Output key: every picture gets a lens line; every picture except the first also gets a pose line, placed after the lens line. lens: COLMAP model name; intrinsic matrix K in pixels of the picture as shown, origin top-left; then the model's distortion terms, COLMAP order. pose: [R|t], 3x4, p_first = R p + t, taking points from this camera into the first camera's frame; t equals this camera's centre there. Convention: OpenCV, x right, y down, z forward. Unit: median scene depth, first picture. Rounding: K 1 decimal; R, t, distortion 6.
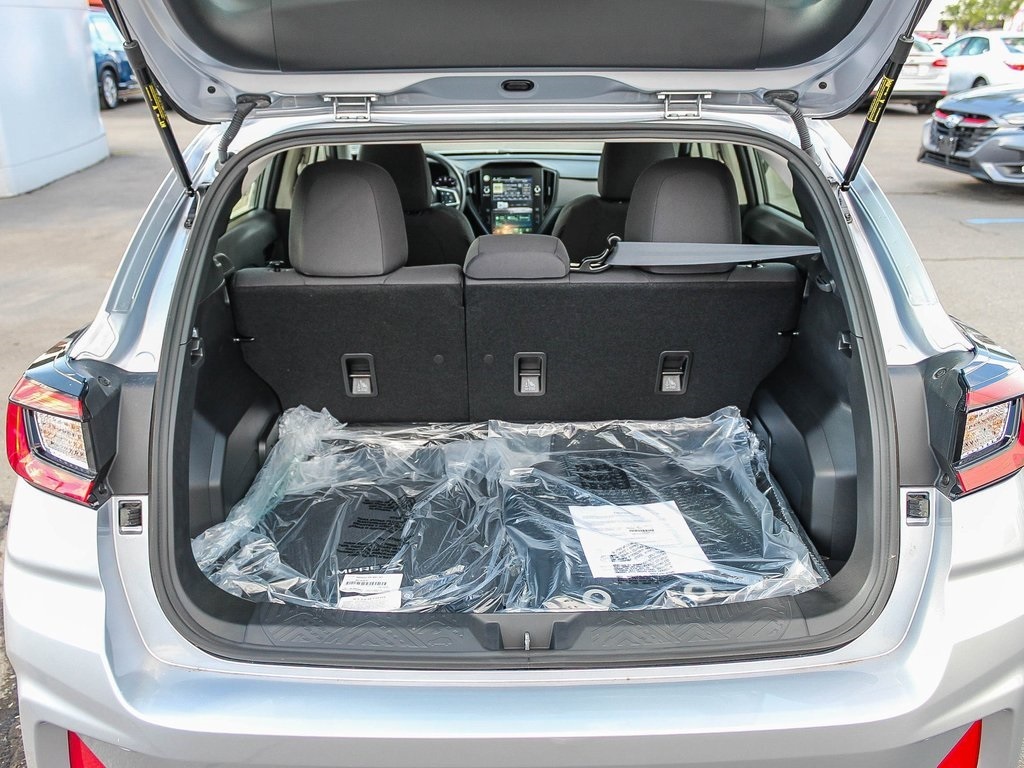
lens RADIAL K [[997.0, 0, 511.6], [0, 997.0, 382.6], [0, 0, 1]] dist [0.037156, 0.000000]
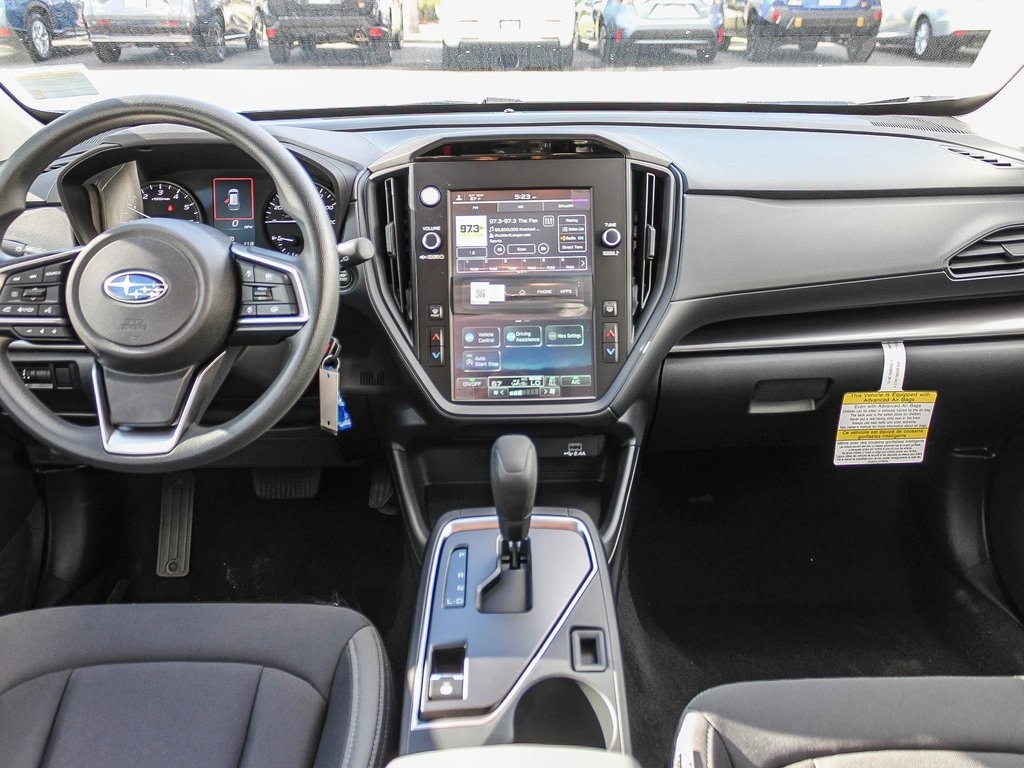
lens RADIAL K [[997.0, 0, 514.9], [0, 997.0, 377.8], [0, 0, 1]] dist [0.037156, 0.000000]
pose [[0.999849, -0.004311, -0.016820, 0.003326], [0.004895, 0.999382, 0.034798, -0.162972], [0.016660, -0.034875, 0.999253, 0.716012]]
